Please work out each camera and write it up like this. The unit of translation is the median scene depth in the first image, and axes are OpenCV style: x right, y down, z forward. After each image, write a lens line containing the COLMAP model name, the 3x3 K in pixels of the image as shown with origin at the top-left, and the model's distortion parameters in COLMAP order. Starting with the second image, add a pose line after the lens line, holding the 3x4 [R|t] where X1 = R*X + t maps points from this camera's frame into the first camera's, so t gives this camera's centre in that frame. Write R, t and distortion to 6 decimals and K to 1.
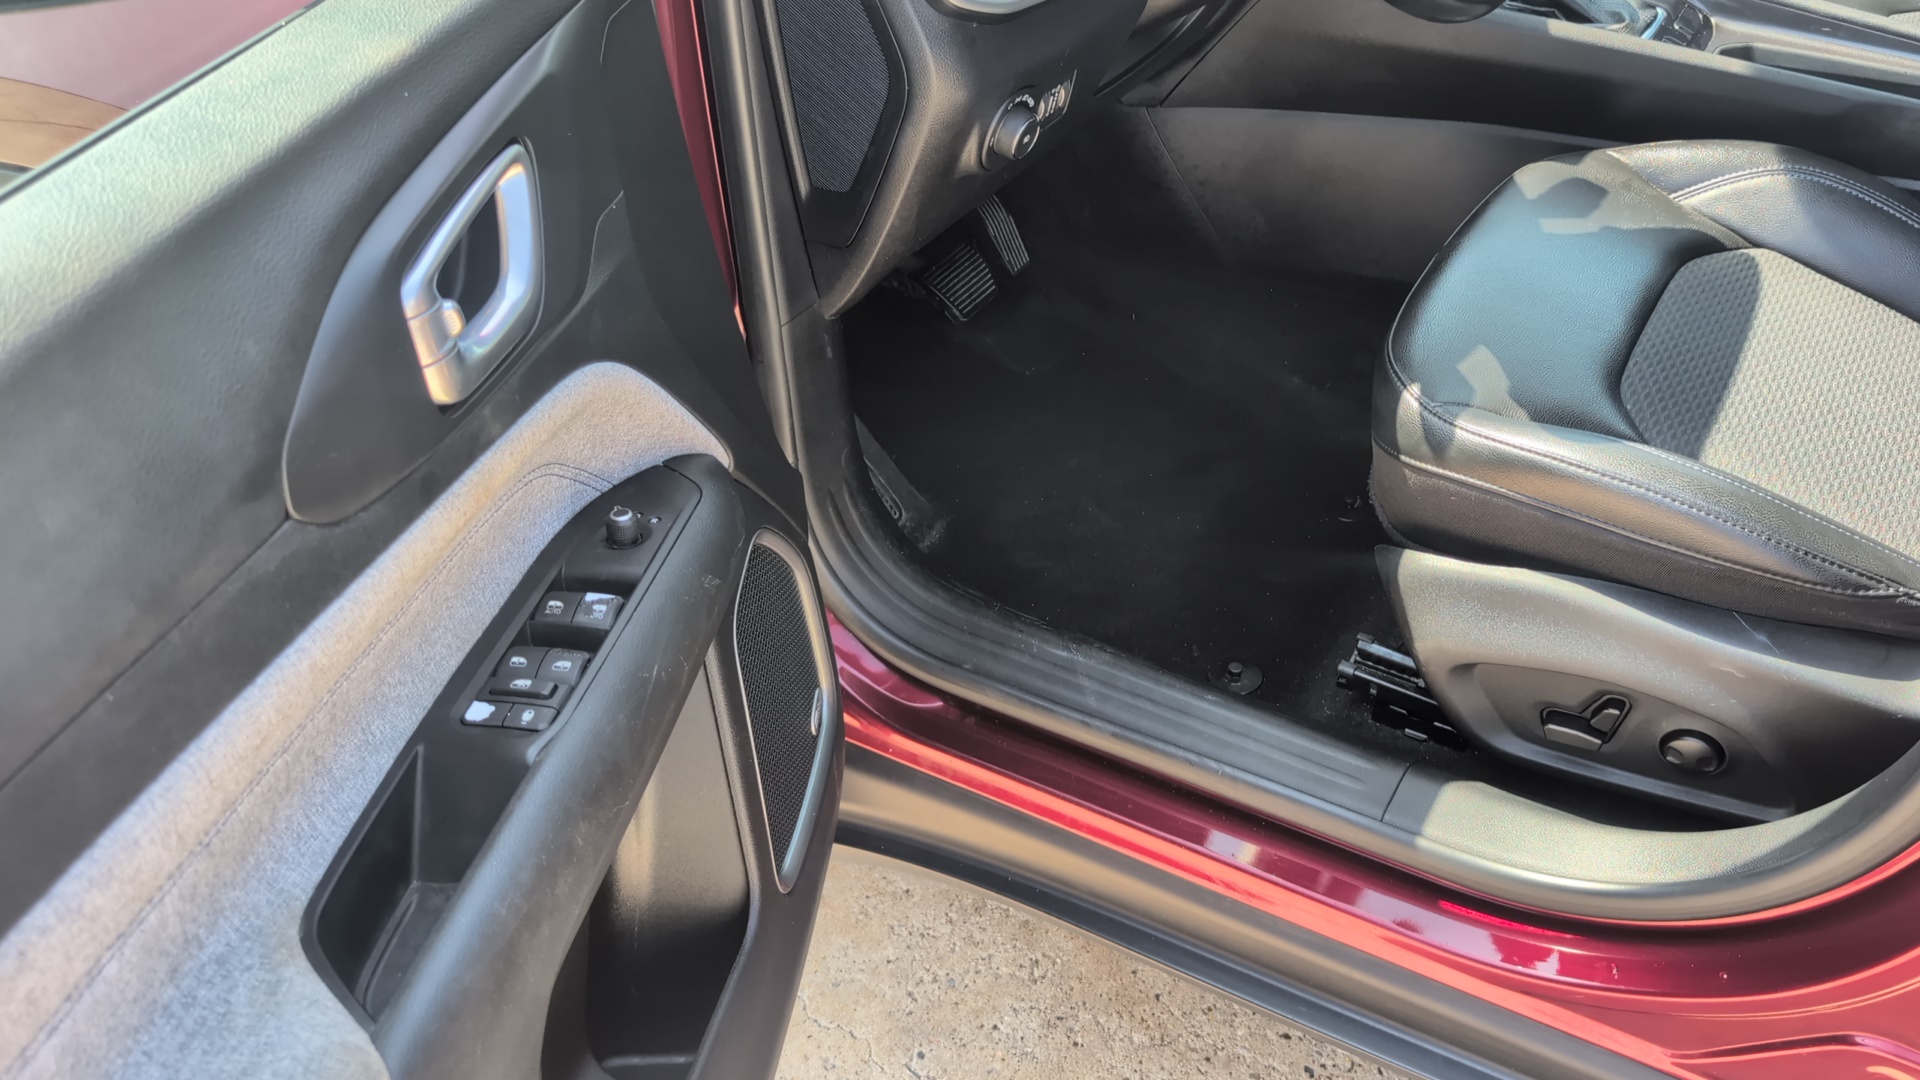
lens RADIAL K [[1619.5, 0, 970.0], [0, 1619.5, 536.0], [0, 0, 1]] dist [0.010894, -0.004112]
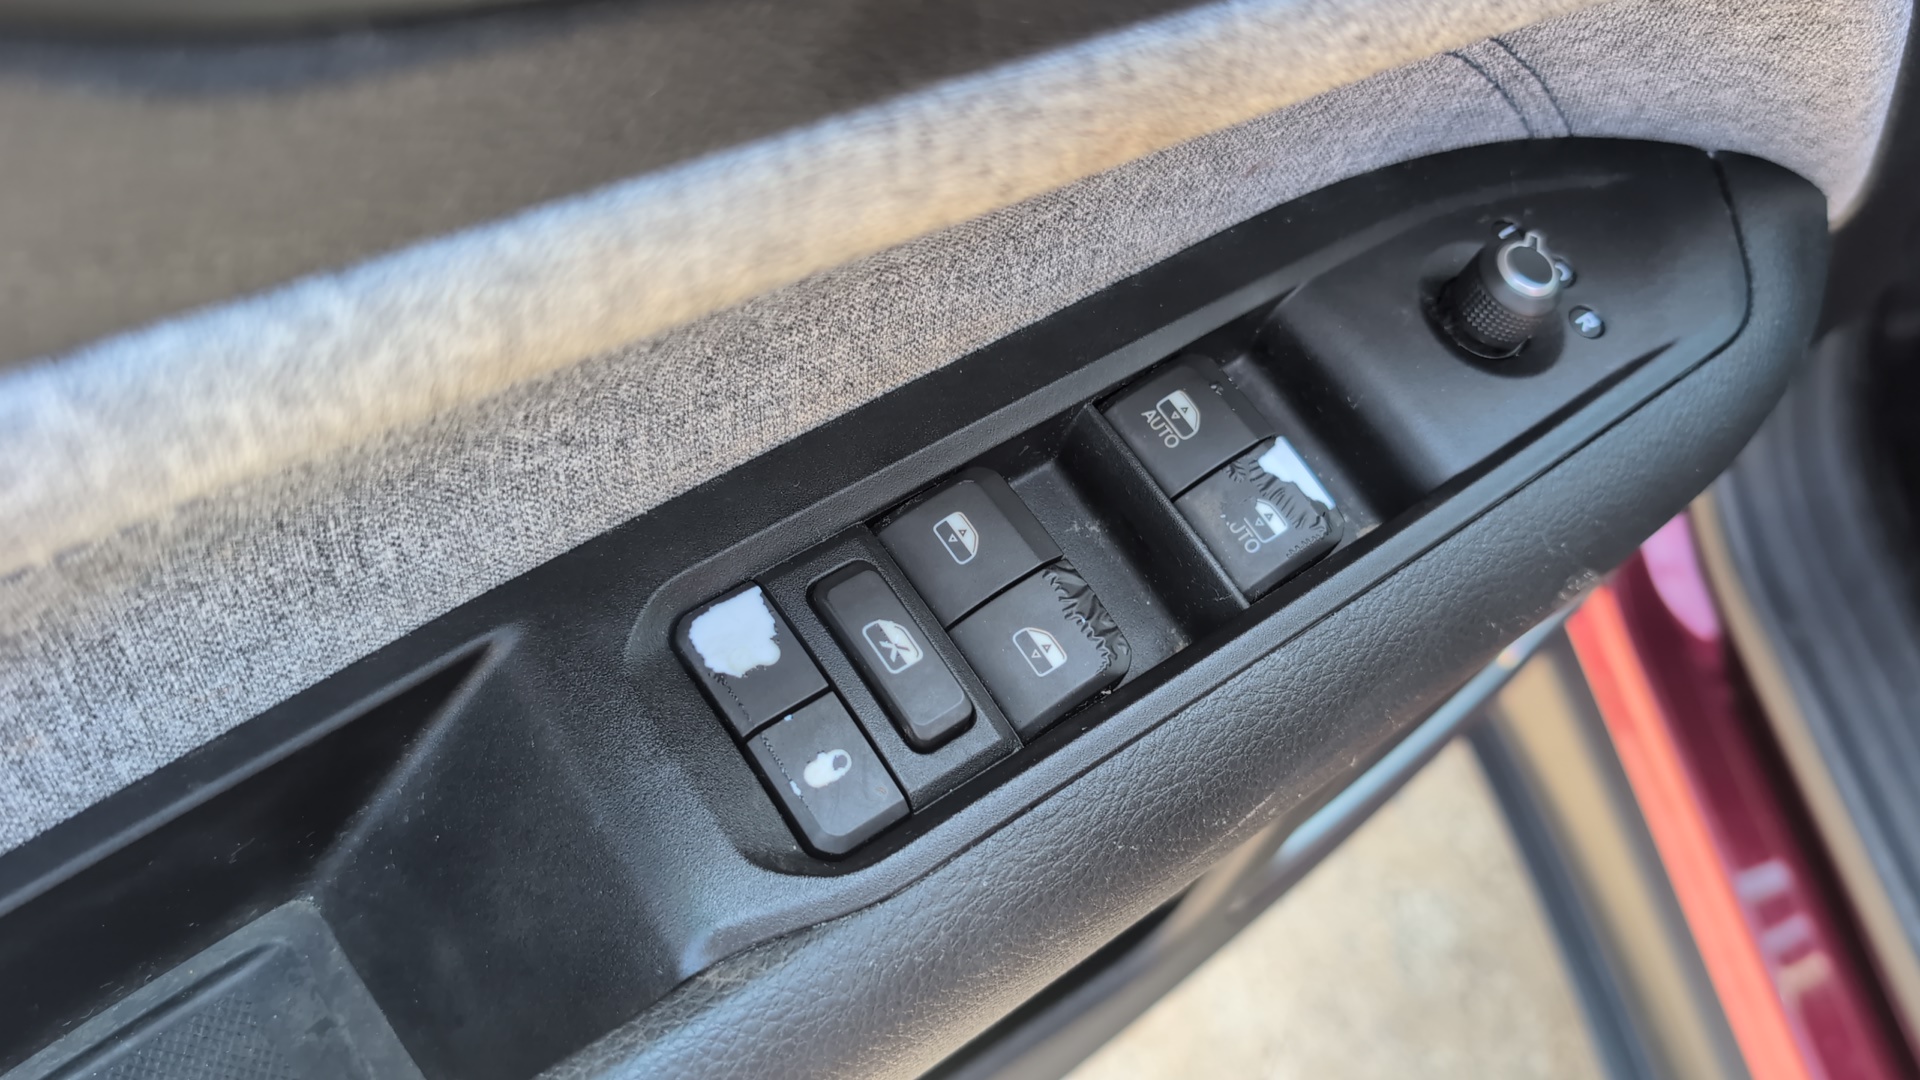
lens RADIAL K [[1619.5, 0, 970.0], [0, 1619.5, 536.0], [0, 0, 1]] dist [0.010894, -0.004112]
pose [[0.694441, 0.694591, -0.187869, -0.205985], [-0.563537, 0.687353, 0.458226, -0.067446], [0.447413, -0.212340, 0.868754, 0.686815]]
